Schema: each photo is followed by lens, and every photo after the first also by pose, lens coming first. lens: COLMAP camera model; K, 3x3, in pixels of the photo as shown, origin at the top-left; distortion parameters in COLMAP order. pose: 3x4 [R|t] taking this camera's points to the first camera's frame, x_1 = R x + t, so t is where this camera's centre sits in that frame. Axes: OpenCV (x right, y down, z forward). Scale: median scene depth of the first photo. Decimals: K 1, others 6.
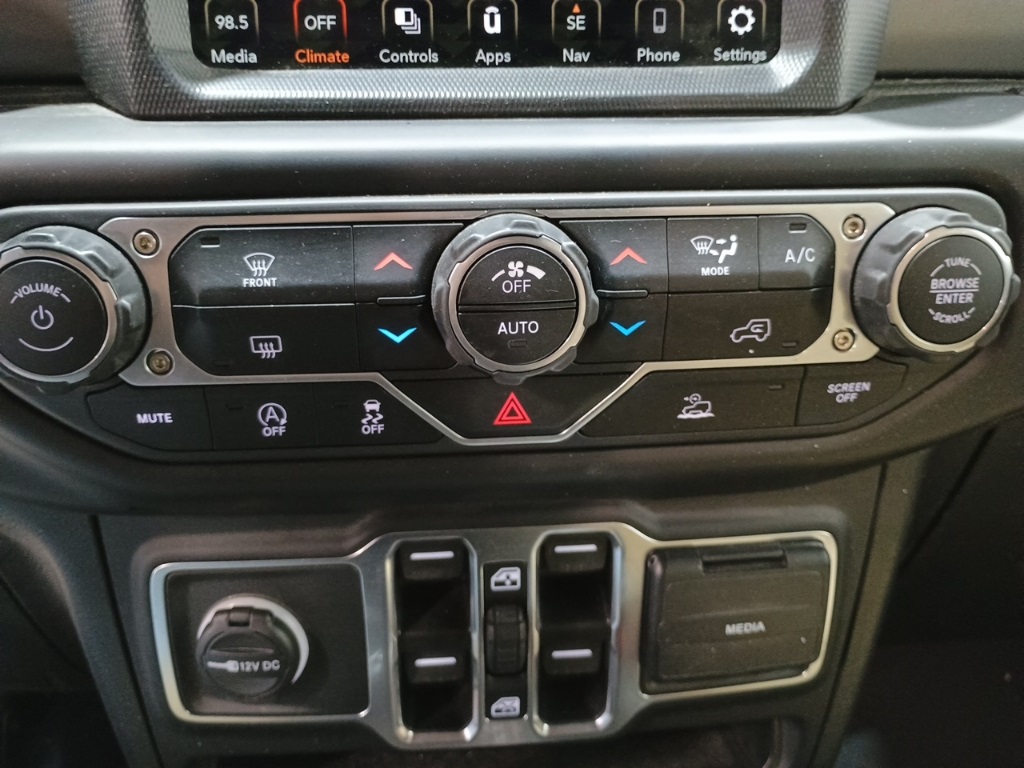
lens RADIAL K [[881.6, 0, 510.6], [0, 881.6, 380.7], [0, 0, 1]] dist [0.038138, -0.059525]
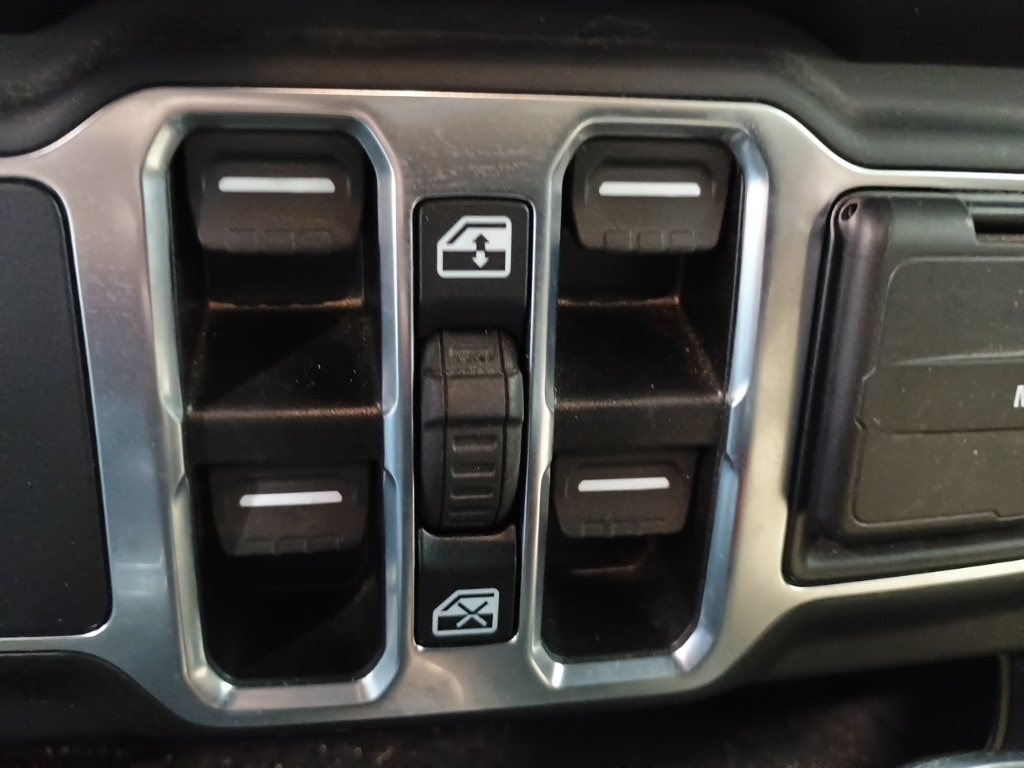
lens RADIAL K [[881.6, 0, 510.6], [0, 881.6, 380.7], [0, 0, 1]] dist [0.038138, -0.059525]
pose [[0.997087, 0.008951, 0.075745, -0.017333], [-0.004703, 0.998415, -0.056083, 0.288600], [-0.076127, 0.055564, 0.995549, 0.597618]]
